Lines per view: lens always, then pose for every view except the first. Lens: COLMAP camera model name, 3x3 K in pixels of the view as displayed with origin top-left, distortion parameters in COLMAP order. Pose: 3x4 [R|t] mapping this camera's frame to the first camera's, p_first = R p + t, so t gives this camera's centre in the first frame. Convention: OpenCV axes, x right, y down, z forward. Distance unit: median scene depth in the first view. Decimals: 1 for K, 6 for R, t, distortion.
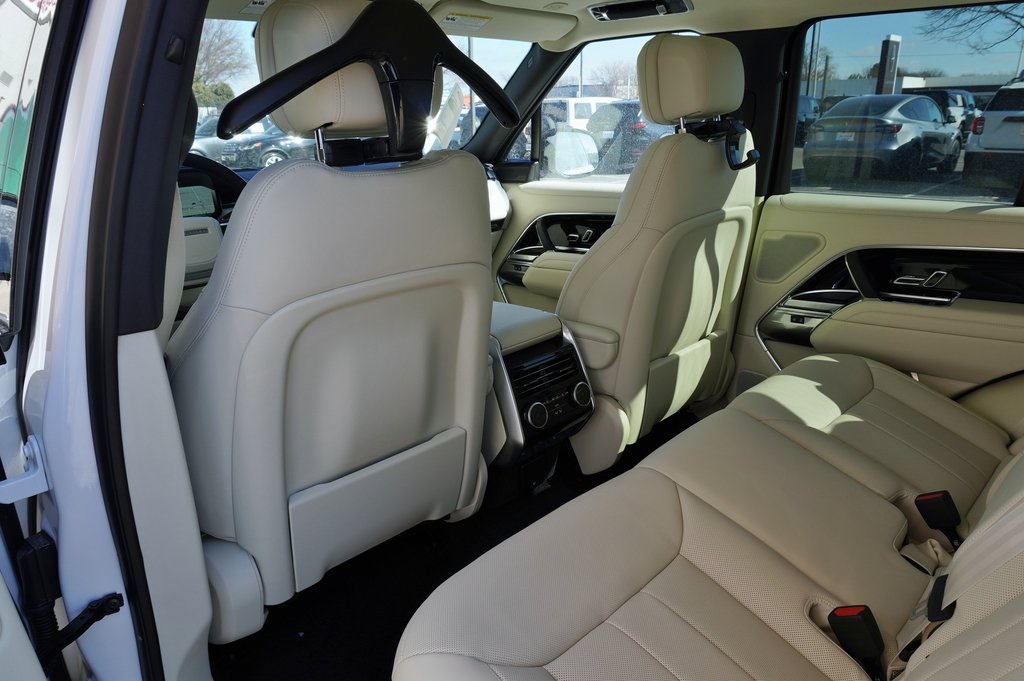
lens RADIAL K [[688.6, 0, 514.2], [0, 688.6, 362.2], [0, 0, 1]] dist [-0.017484, 0.005981]
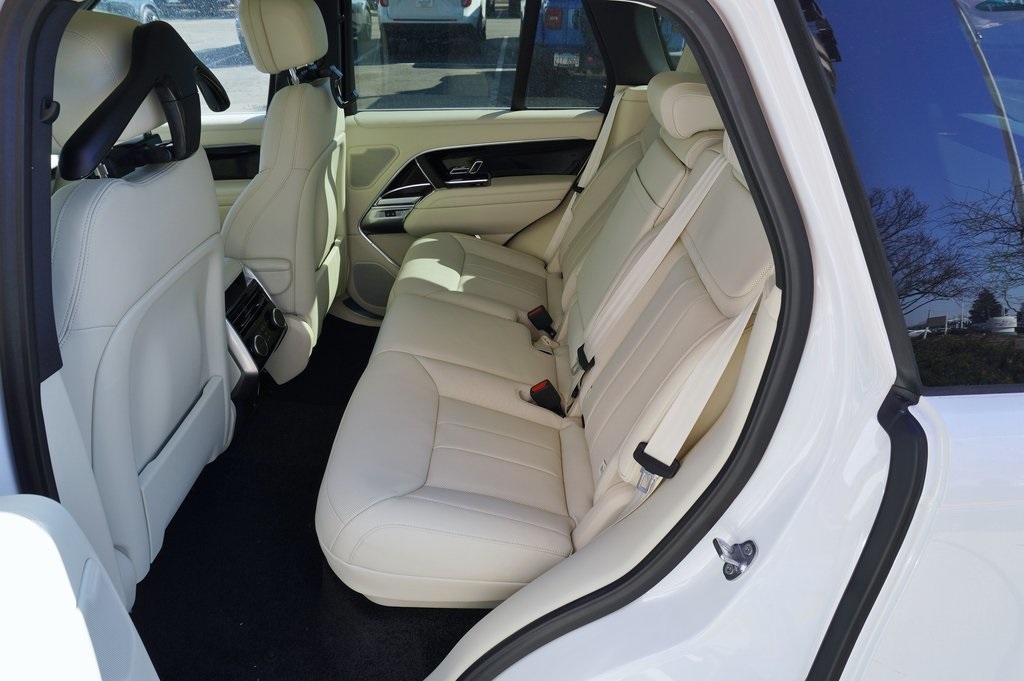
lens RADIAL K [[688.6, 0, 514.2], [0, 688.6, 362.2], [0, 0, 1]] dist [-0.017484, 0.005981]
pose [[0.718550, -0.339340, 0.607070, -0.330945], [0.229759, 0.939701, 0.253324, -0.083016], [-0.656427, -0.042546, 0.753189, -0.146148]]
